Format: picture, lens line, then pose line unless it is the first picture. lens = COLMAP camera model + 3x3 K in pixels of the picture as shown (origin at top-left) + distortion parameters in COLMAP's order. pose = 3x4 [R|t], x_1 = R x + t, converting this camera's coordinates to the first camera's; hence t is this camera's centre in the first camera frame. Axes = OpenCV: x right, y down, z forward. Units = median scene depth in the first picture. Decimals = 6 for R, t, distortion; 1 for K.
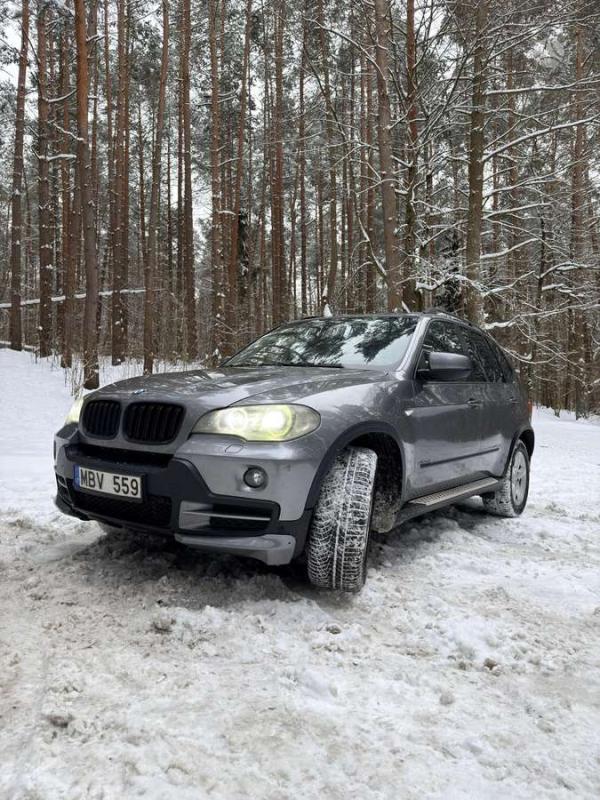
lens RADIAL K [[527.7, 0, 300.0], [0, 527.7, 400.0], [0, 0, 1]] dist [0.028608, -0.080498]
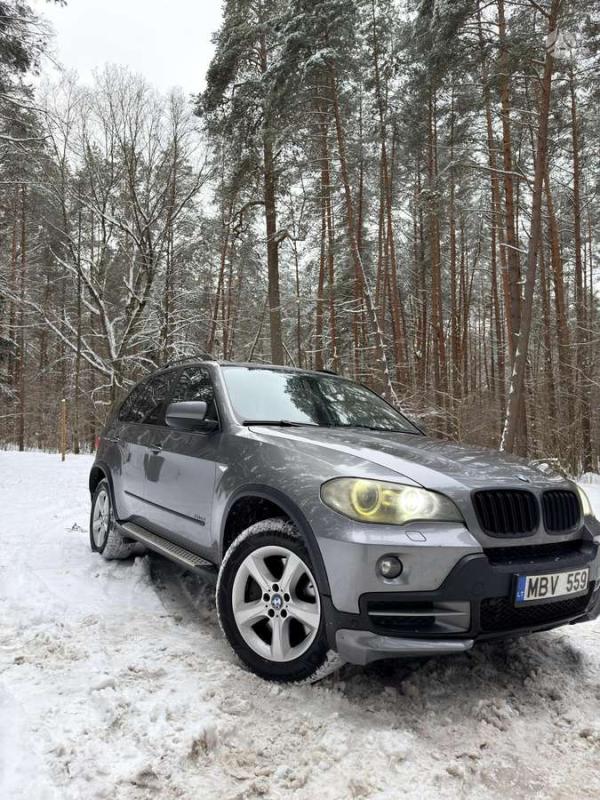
lens RADIAL K [[527.7, 0, 300.0], [0, 527.7, 400.0], [0, 0, 1]] dist [0.028608, -0.080498]
pose [[0.430536, 0.064880, 0.900238, -1.398467], [-0.037835, 0.997834, -0.053819, -0.089619], [-0.901780, -0.010889, 0.432058, 1.037715]]
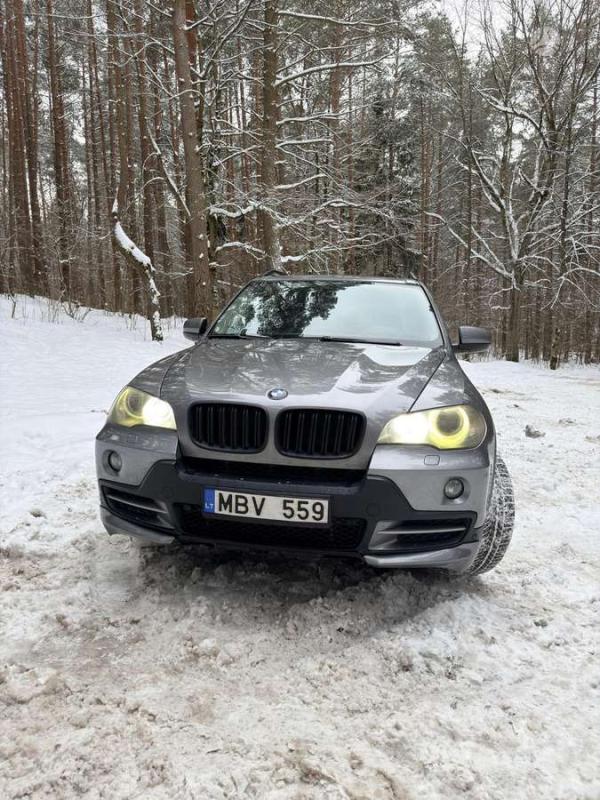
lens RADIAL K [[527.7, 0, 300.0], [0, 527.7, 400.0], [0, 0, 1]] dist [0.028608, -0.080498]
pose [[0.902809, -0.049250, 0.427213, -0.682152], [-0.012774, 0.989911, 0.141113, -0.129896], [-0.429853, -0.132856, 0.893071, 0.272740]]
